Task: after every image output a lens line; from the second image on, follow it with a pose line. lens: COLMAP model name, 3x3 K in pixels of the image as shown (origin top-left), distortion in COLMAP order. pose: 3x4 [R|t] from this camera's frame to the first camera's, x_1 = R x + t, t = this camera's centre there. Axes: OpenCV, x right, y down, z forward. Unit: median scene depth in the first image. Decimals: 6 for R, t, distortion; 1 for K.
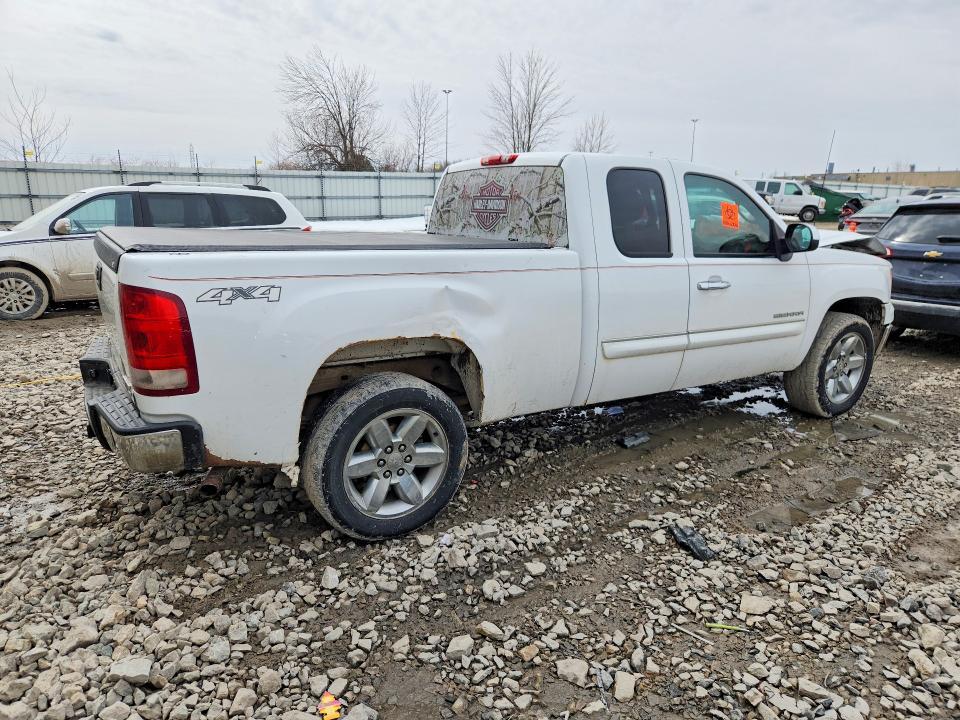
lens RADIAL K [[658.0, 0, 480.0], [0, 658.0, 359.3], [0, 0, 1]] dist [0.036548, 0.000716]
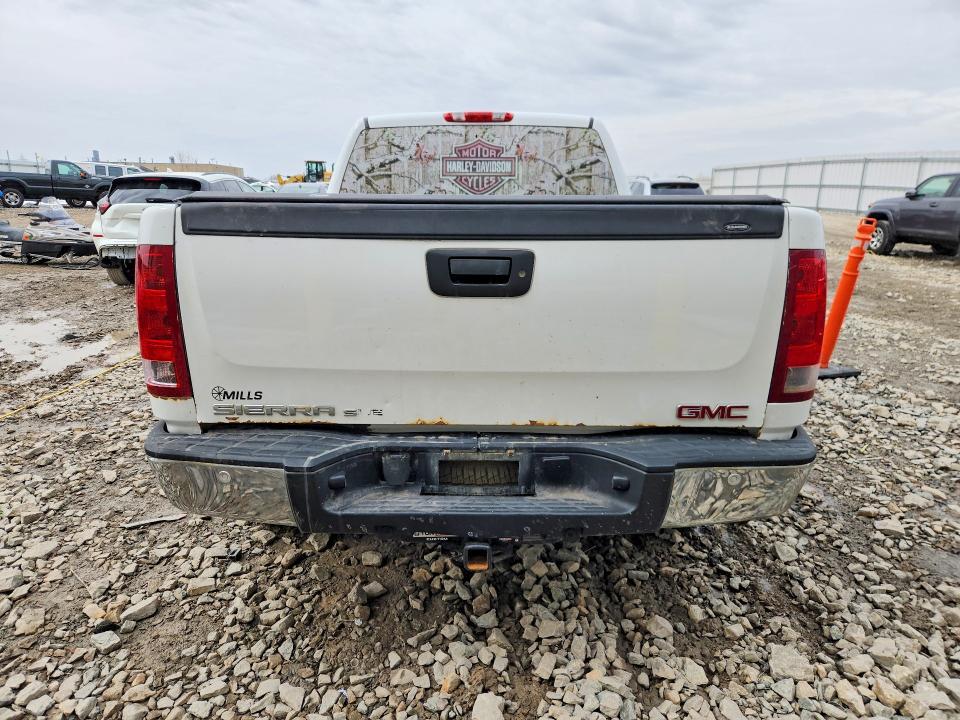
lens RADIAL K [[658.0, 0, 479.5], [0, 658.0, 359.8], [0, 0, 1]] dist [0.036548, 0.000716]
pose [[0.518597, -0.215389, 0.827445, -0.860263], [0.203639, 0.971017, 0.125132, -0.102733], [-0.830415, 0.103607, 0.547428, 0.594790]]
